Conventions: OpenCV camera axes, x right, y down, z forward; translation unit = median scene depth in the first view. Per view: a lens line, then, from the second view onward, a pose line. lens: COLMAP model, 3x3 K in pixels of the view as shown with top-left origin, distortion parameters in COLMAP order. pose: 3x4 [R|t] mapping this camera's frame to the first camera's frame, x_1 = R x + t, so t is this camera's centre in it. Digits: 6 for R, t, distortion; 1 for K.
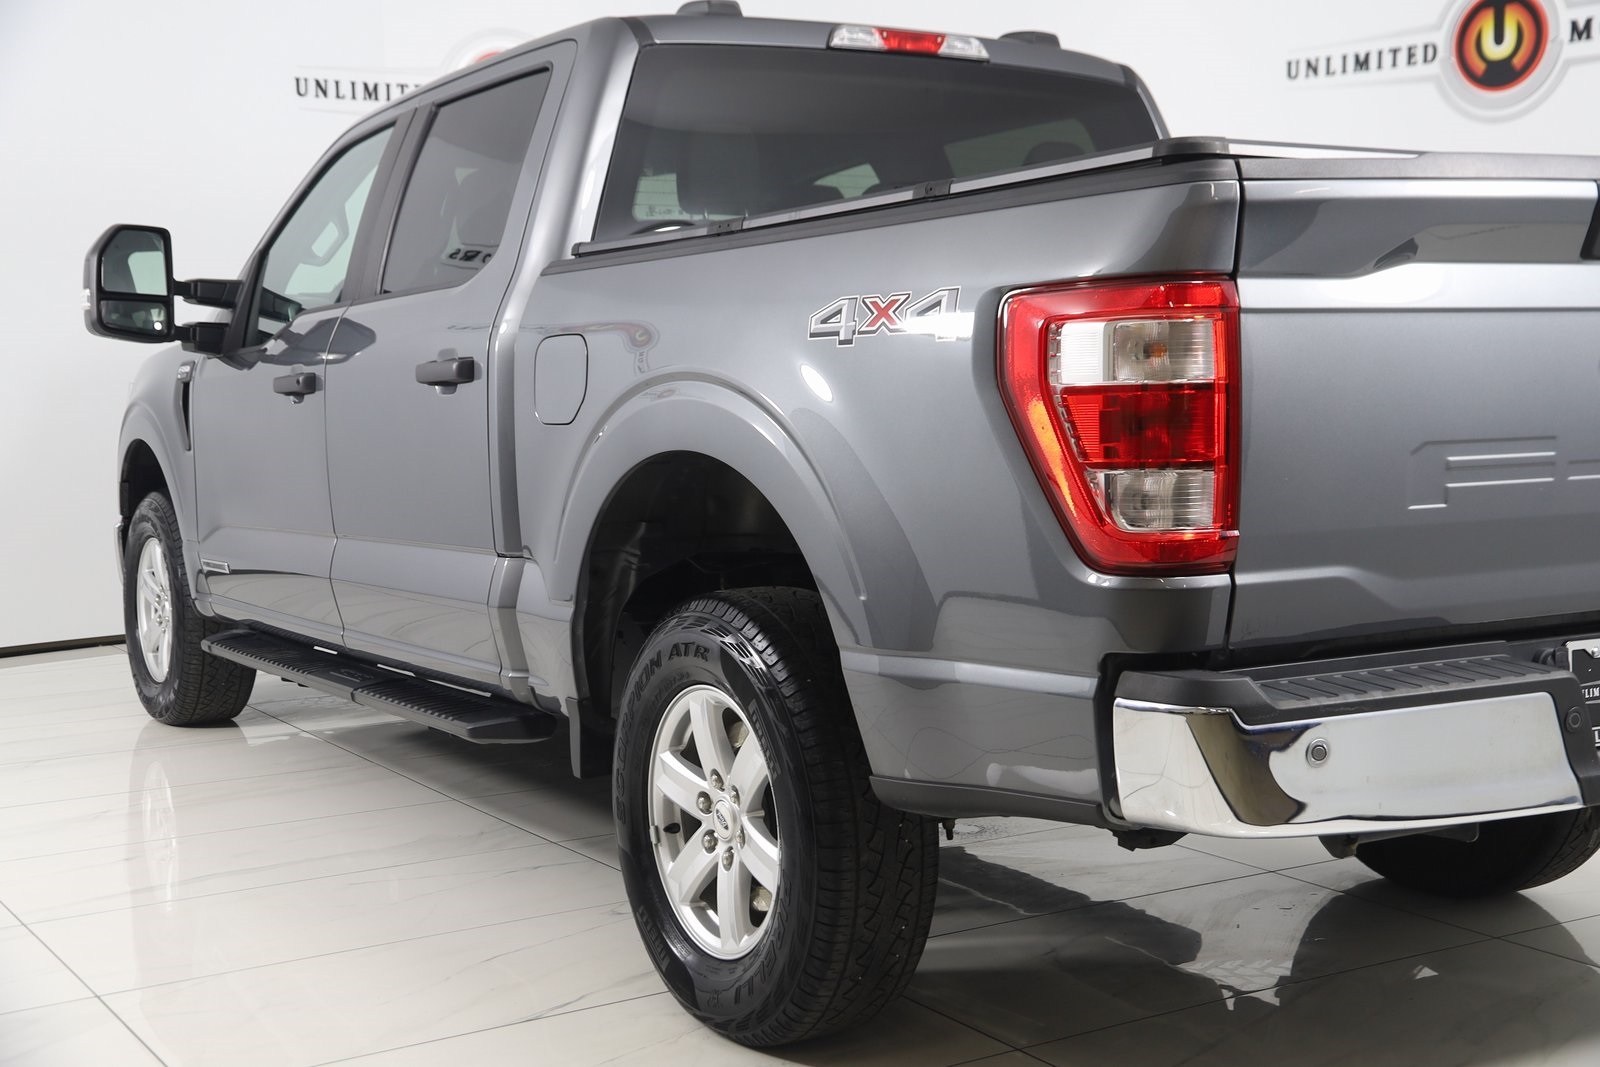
lens RADIAL K [[2073.5, 0, 800.0], [0, 2073.5, 533.5], [0, 0, 1]] dist [0.041762, 0.253688]
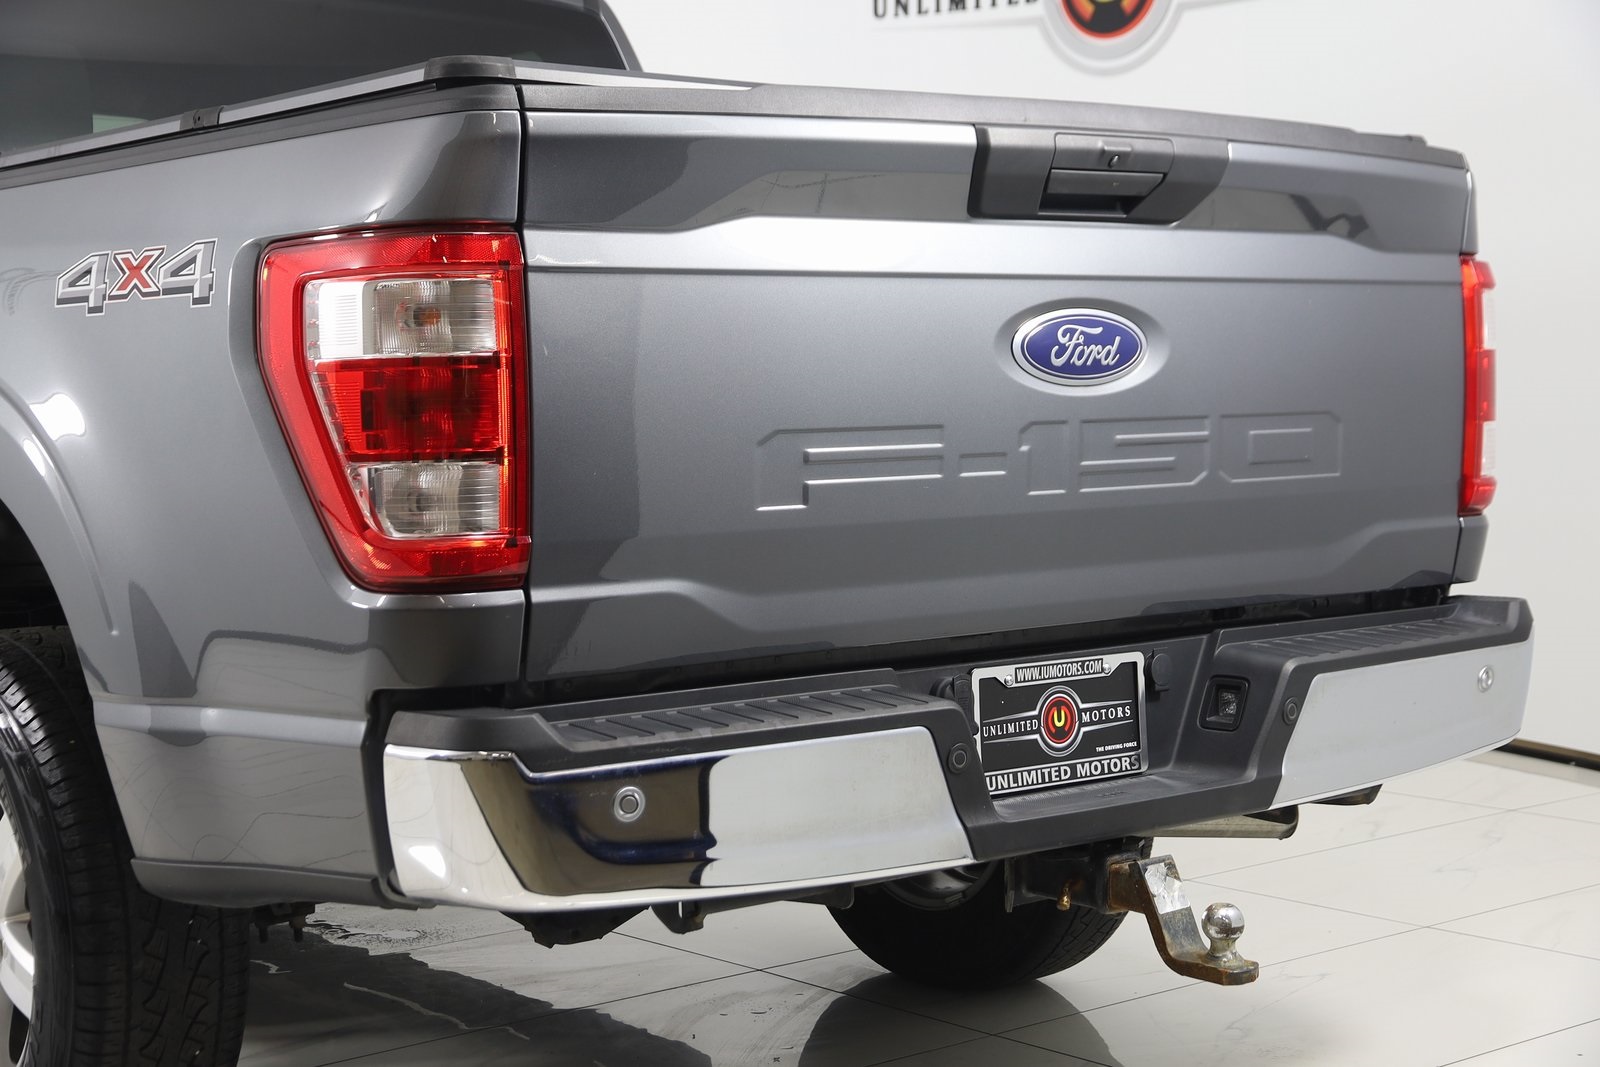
lens RADIAL K [[2589.9, 0, 800.0], [0, 2589.9, 533.5], [0, 0, 1]] dist [0.144841, 0.130302]
pose [[0.989081, -0.010091, 0.147030, 0.129605], [0.013143, 0.999717, -0.019804, 0.015136], [-0.146789, 0.021521, 0.988934, -0.023680]]
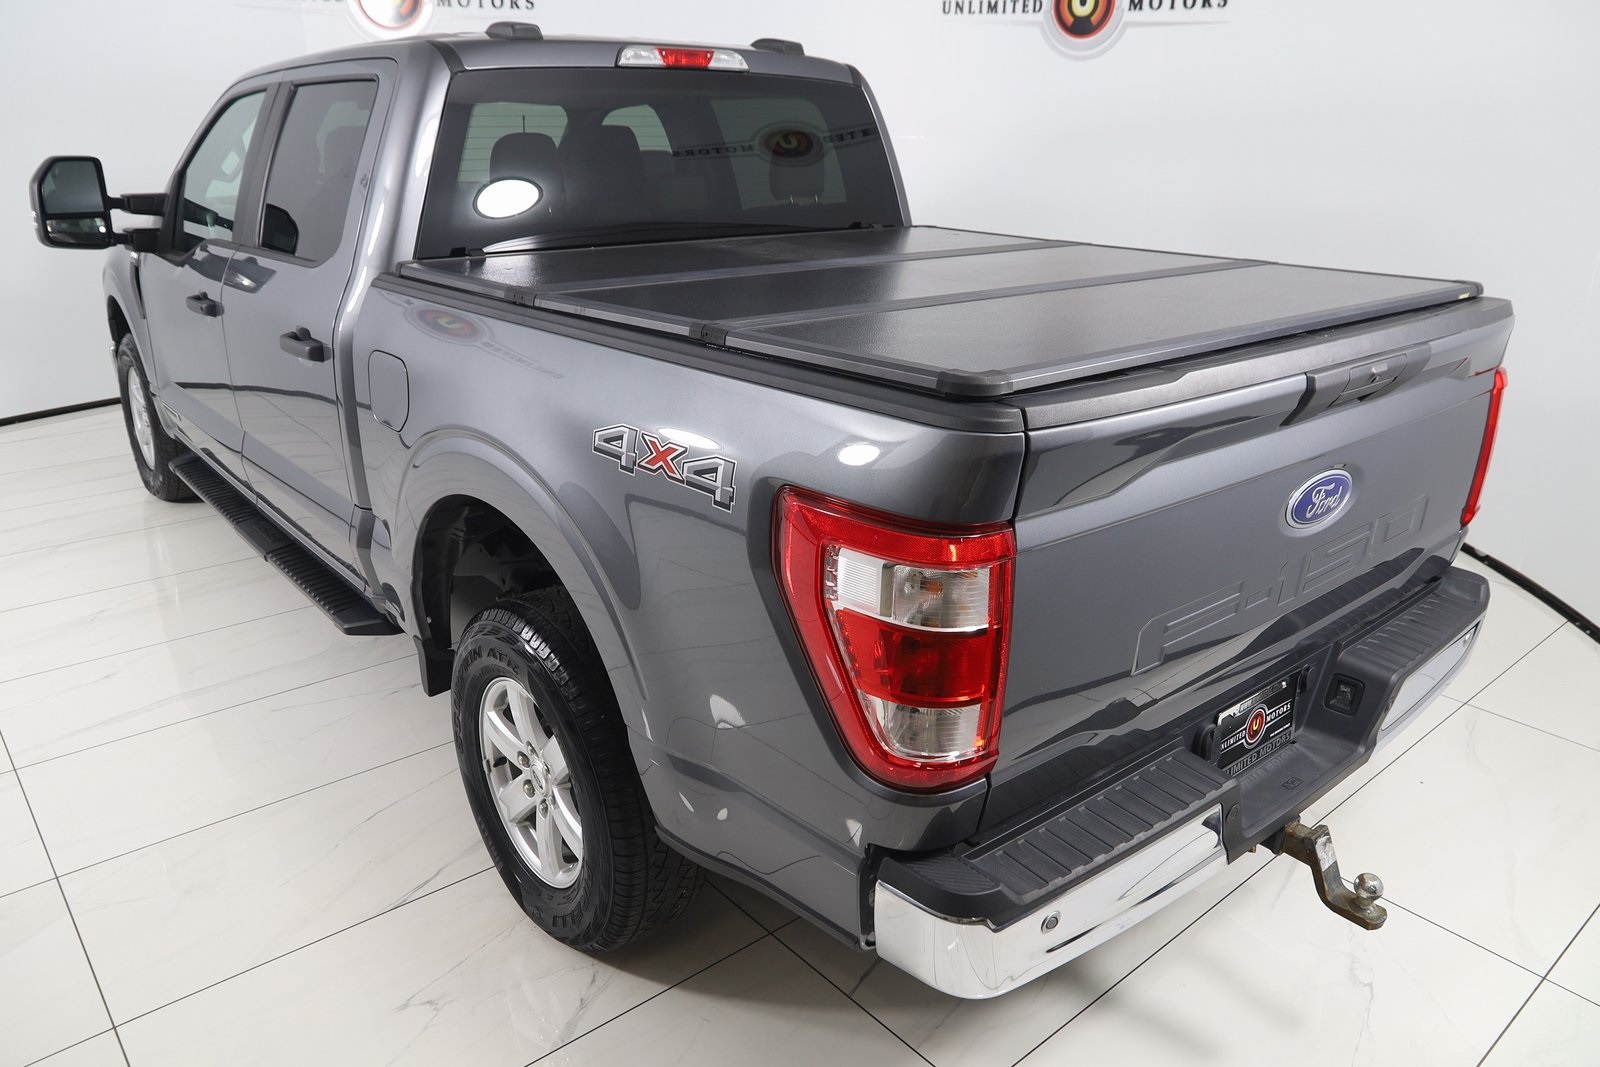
lens RADIAL K [[1175.5, 0, 800.0], [0, 1175.5, 533.5], [0, 0, 1]] dist [-0.098482, 0.085317]
pose [[0.988714, -0.019916, 0.148487, 0.018372], [-0.021006, 0.962905, 0.269022, -0.208658], [-0.148336, -0.269105, 0.951619, 0.371571]]
